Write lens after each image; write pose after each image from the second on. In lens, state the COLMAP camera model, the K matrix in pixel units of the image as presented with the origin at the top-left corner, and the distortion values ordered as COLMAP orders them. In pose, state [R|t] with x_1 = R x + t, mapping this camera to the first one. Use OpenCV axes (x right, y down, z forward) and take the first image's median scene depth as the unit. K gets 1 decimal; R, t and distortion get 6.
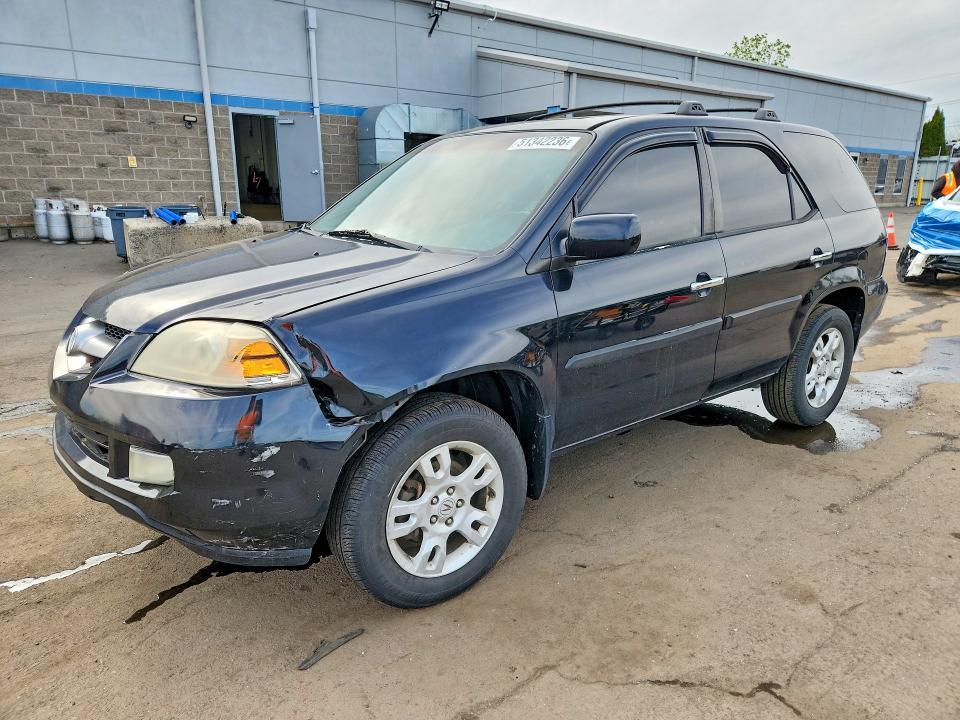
lens RADIAL K [[623.6, 0, 477.0], [0, 623.6, 360.1], [0, 0, 1]] dist [0.009774, -0.014610]
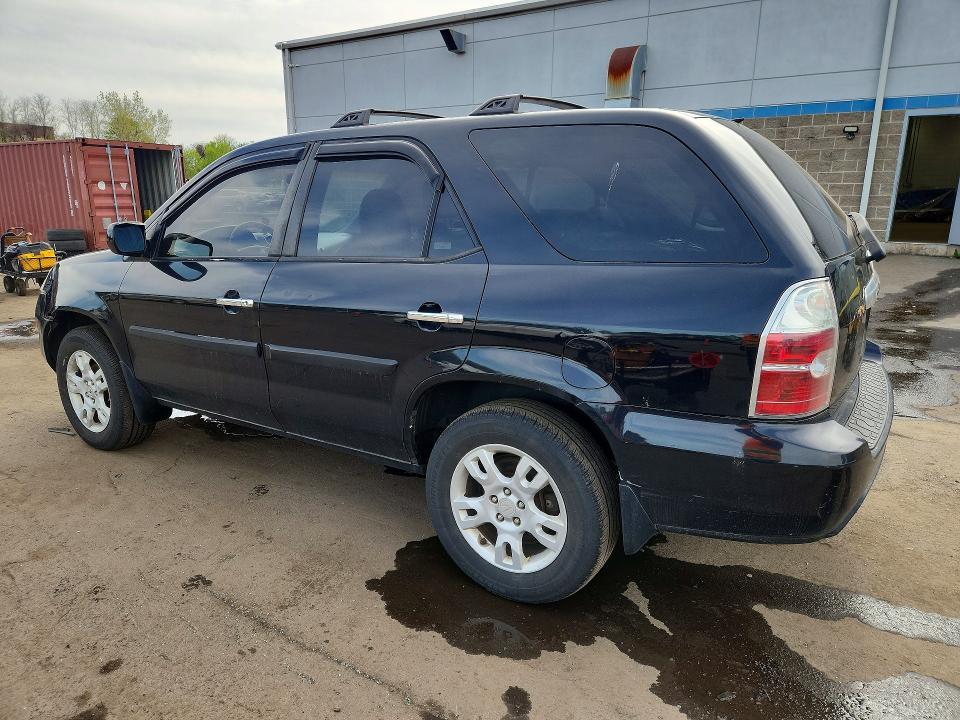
lens RADIAL K [[623.6, 0, 477.1], [0, 623.6, 359.0], [0, 0, 1]] dist [0.009774, -0.014610]
pose [[0.362484, 0.223601, -0.904770, 1.083586], [-0.243972, 0.959706, 0.139433, -0.203559], [0.899491, 0.170196, 0.402430, 0.727261]]
